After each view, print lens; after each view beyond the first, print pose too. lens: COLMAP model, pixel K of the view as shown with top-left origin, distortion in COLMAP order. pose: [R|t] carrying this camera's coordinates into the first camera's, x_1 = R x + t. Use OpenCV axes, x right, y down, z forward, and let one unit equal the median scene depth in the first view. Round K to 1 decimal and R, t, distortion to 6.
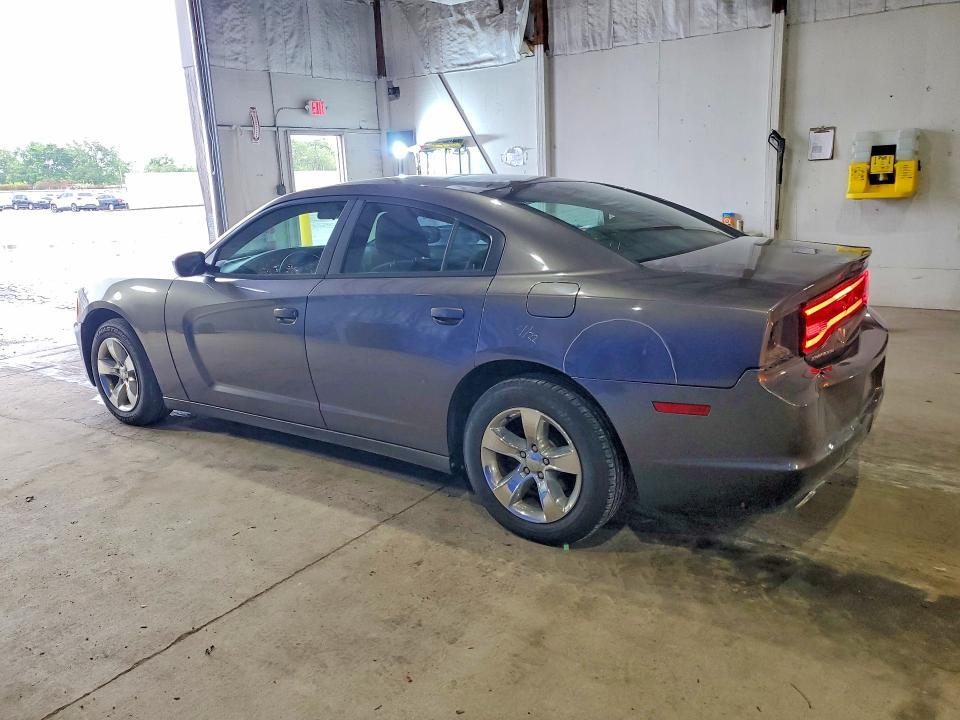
lens RADIAL K [[767.1, 0, 481.9], [0, 767.1, 359.0], [0, 0, 1]] dist [0.027065, -0.009245]
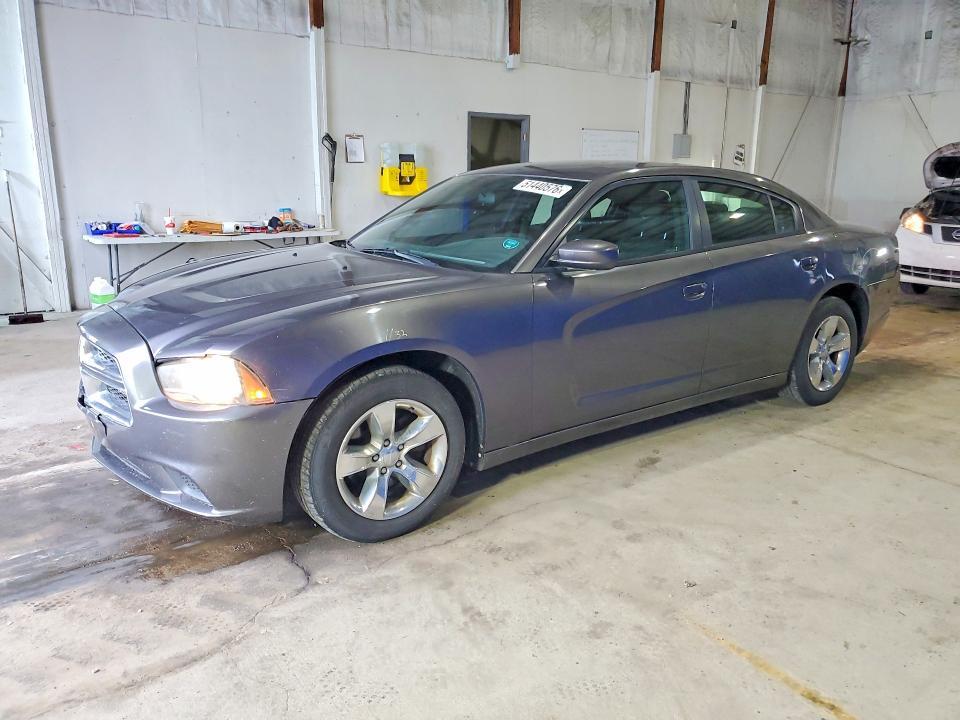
lens RADIAL K [[767.1, 0, 482.2], [0, 767.1, 361.1], [0, 0, 1]] dist [0.027065, -0.009245]
pose [[0.290501, -0.189707, 0.937881, -0.720848], [0.202870, 0.970079, 0.133382, -0.086736], [-0.935122, 0.151520, 0.320295, 0.524195]]
